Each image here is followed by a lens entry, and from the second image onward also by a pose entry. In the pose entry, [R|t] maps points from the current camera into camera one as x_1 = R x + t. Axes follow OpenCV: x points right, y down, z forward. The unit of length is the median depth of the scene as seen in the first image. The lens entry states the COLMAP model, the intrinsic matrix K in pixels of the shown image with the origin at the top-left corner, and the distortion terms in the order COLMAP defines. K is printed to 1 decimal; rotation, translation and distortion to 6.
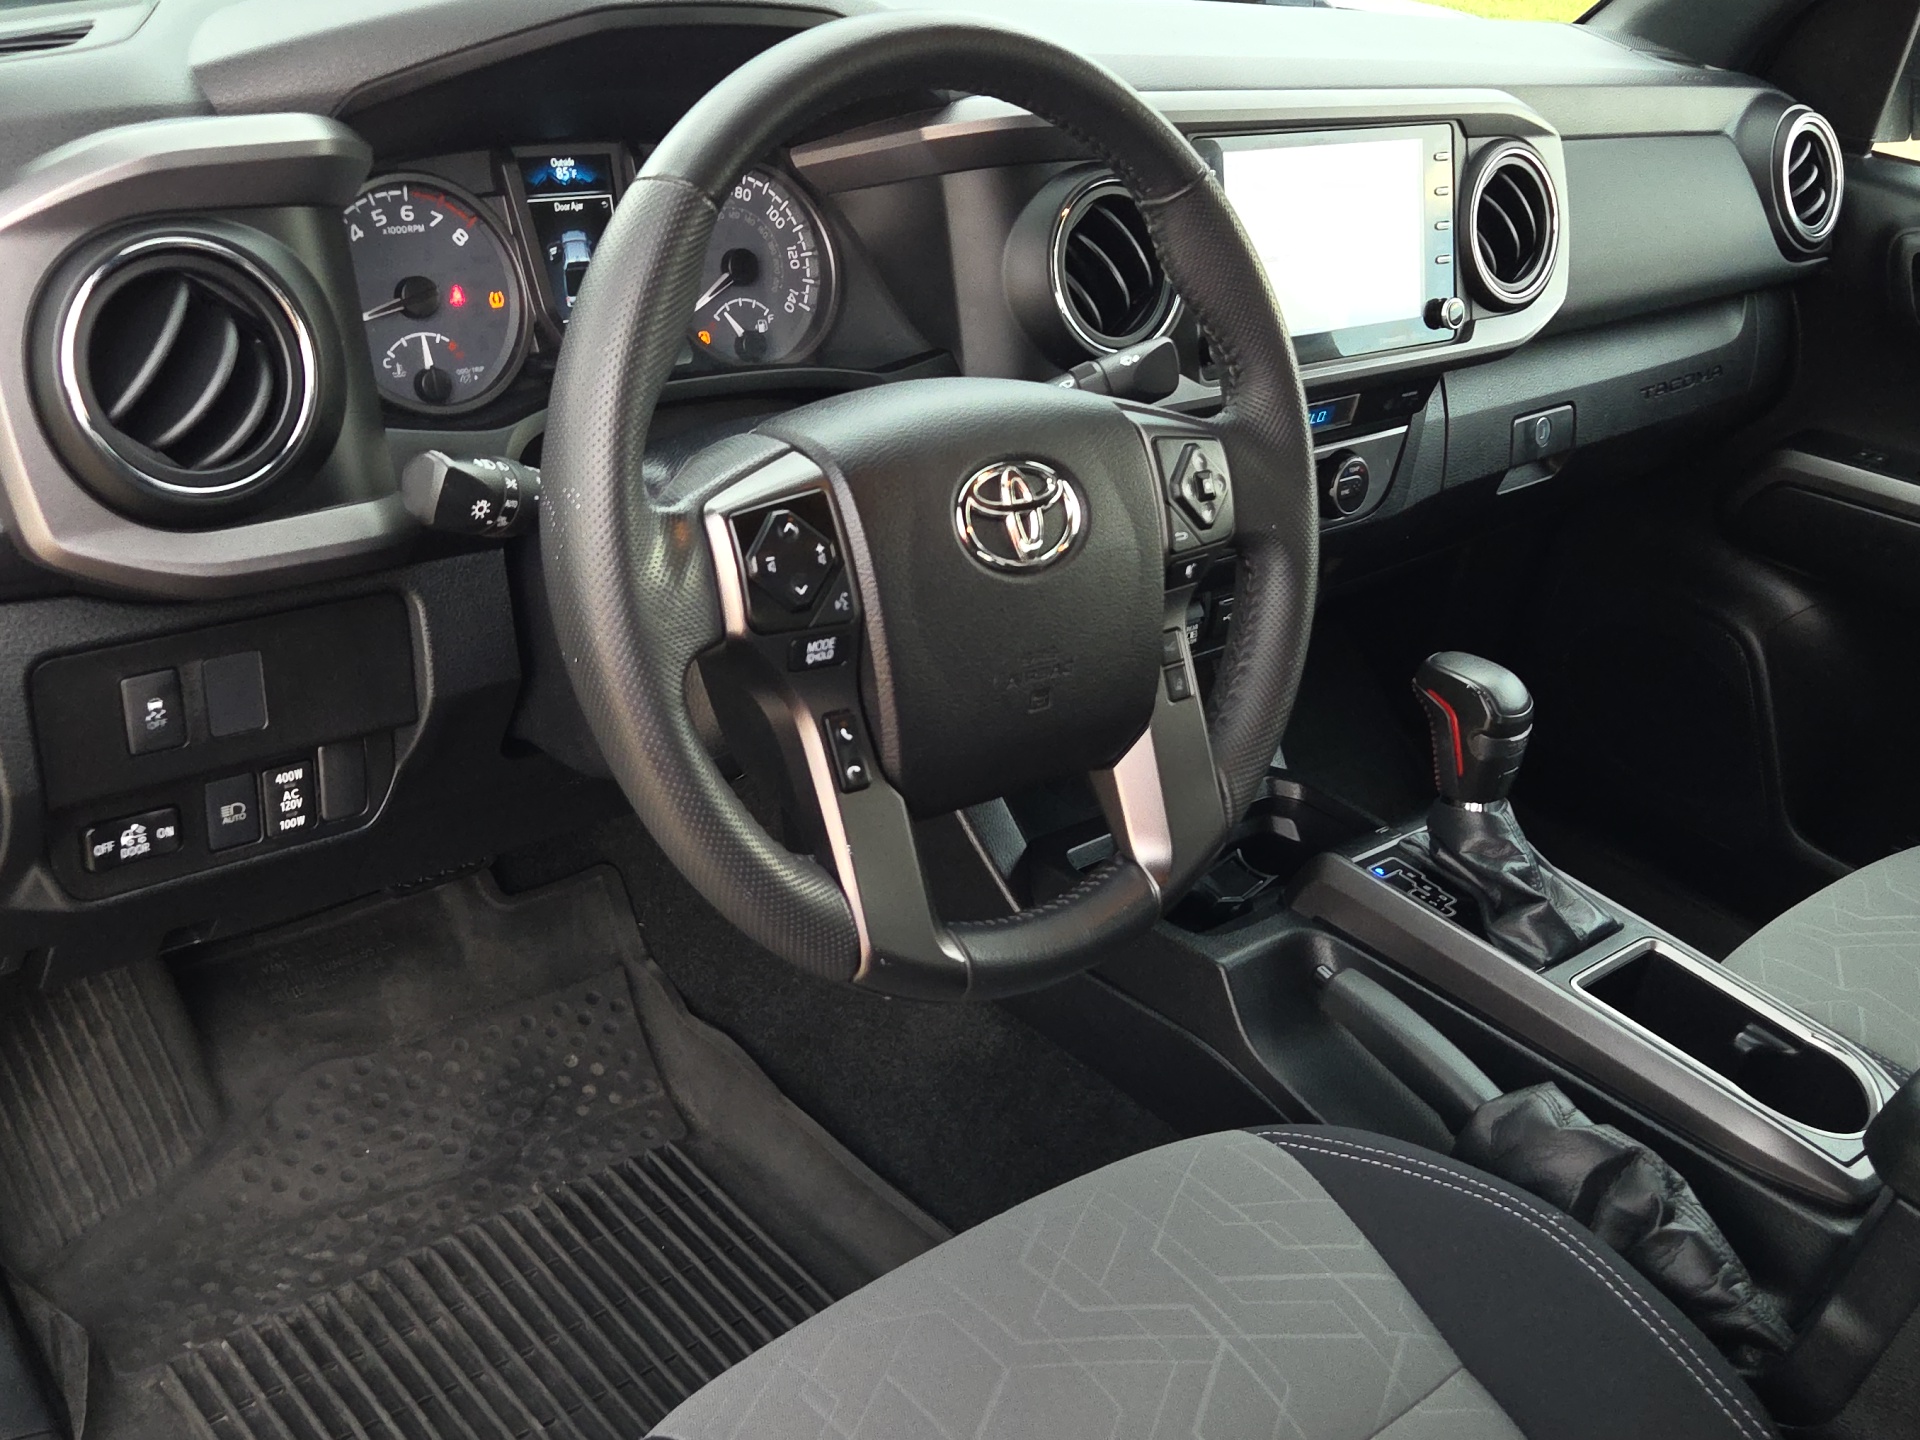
lens RADIAL K [[1943.2, 0, 960.0], [0, 1943.2, 720.0], [0, 0, 1]] dist [-0.007298, 0.010601]
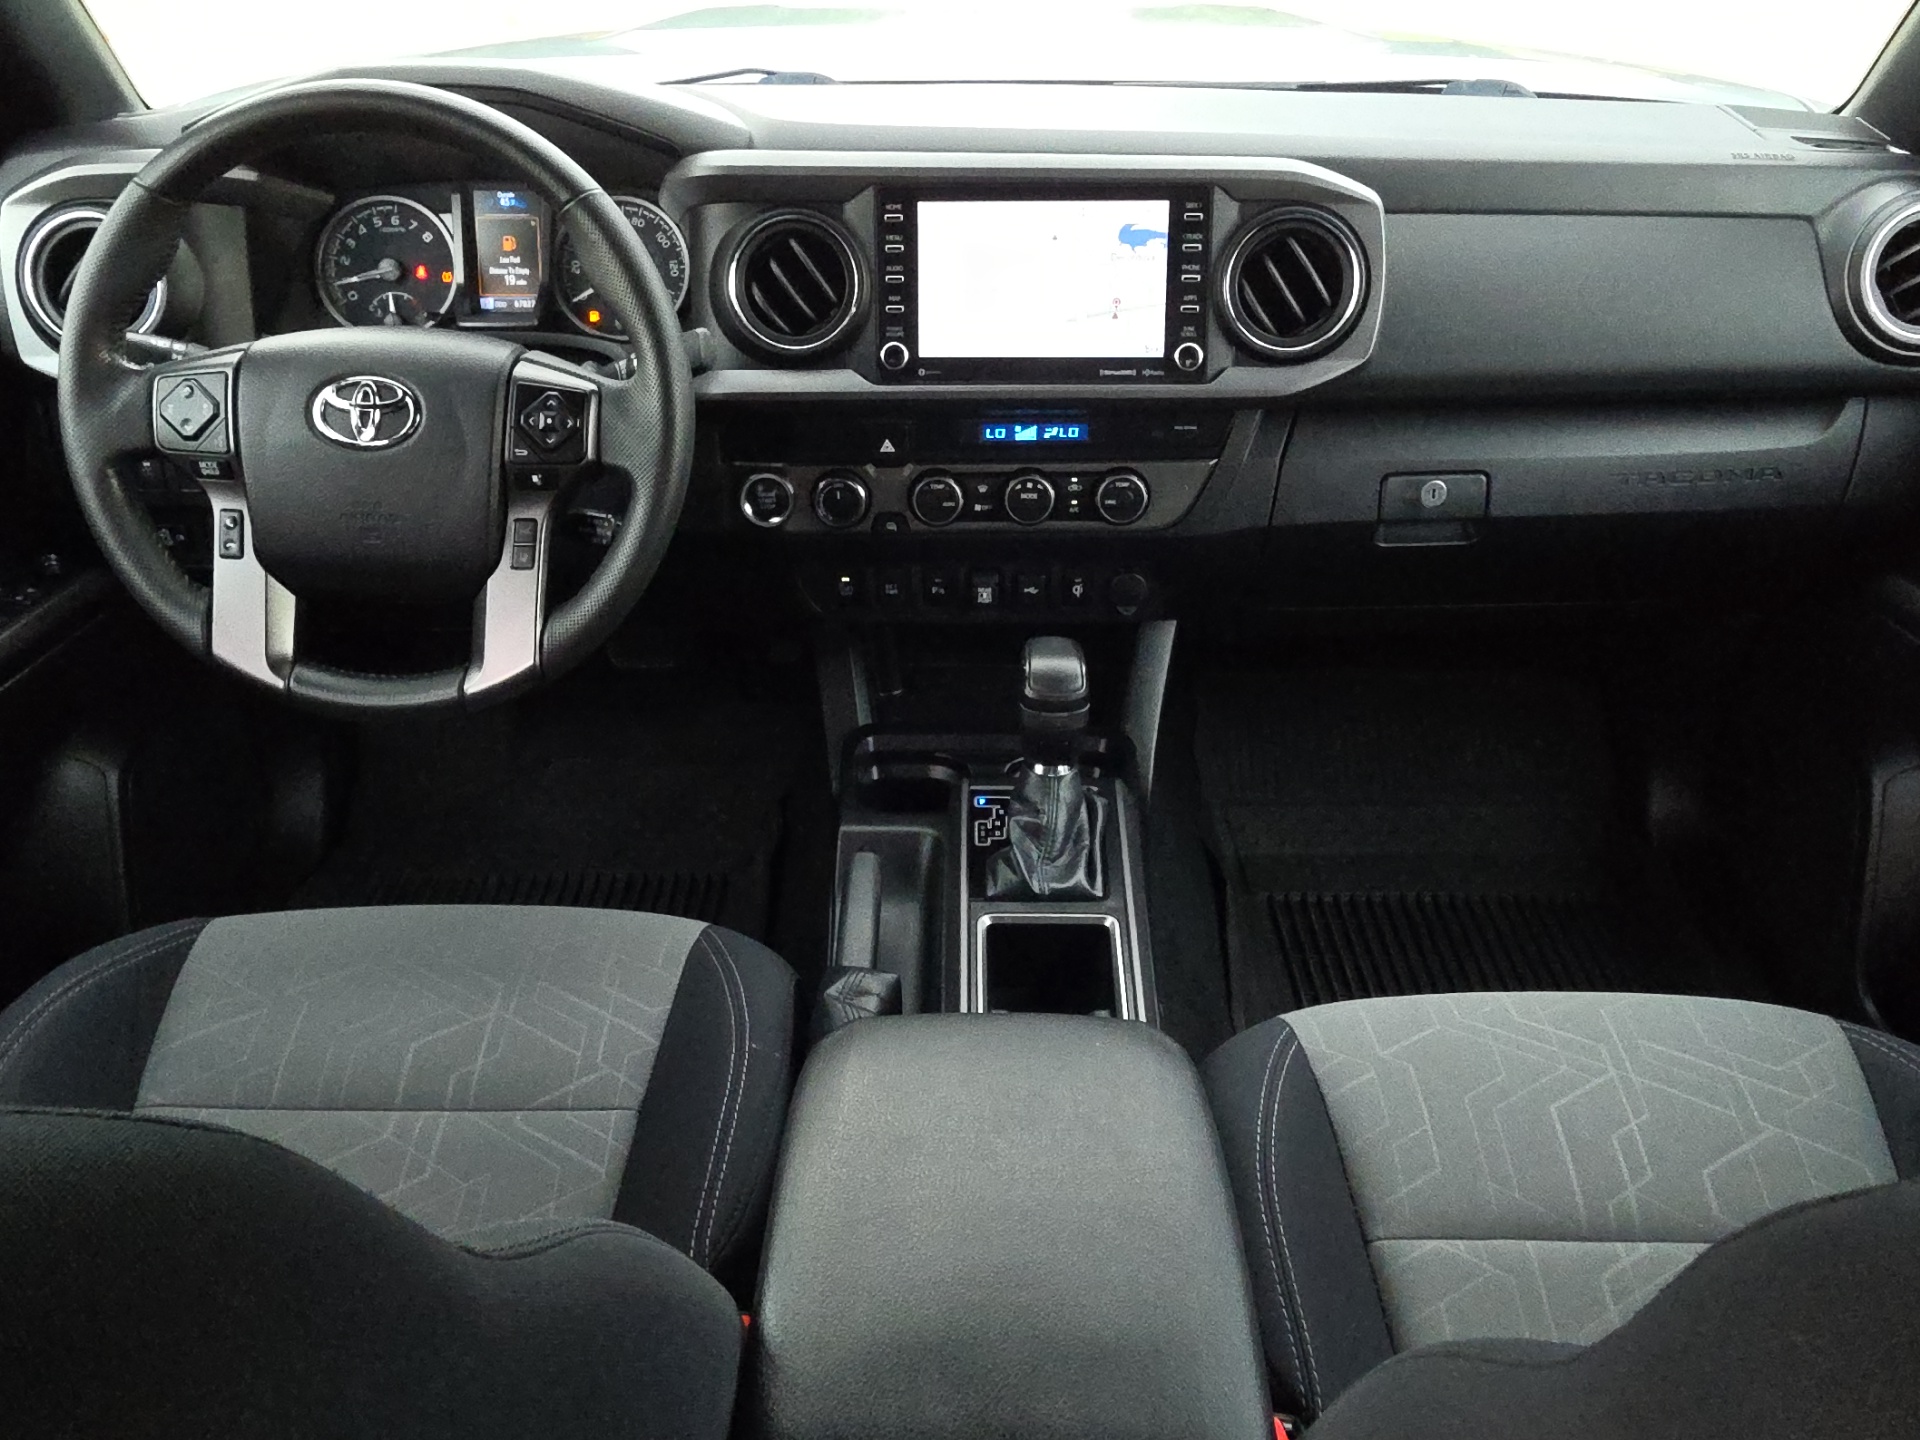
lens RADIAL K [[1475.6, 0, 951.0], [0, 1475.6, 724.2], [0, 0, 1]] dist [0.003997, 0.000917]
pose [[0.732746, 0.240284, -0.636668, 0.972552], [-0.226621, 0.968345, 0.104642, -0.076951], [0.641659, 0.067606, 0.764005, 0.342919]]
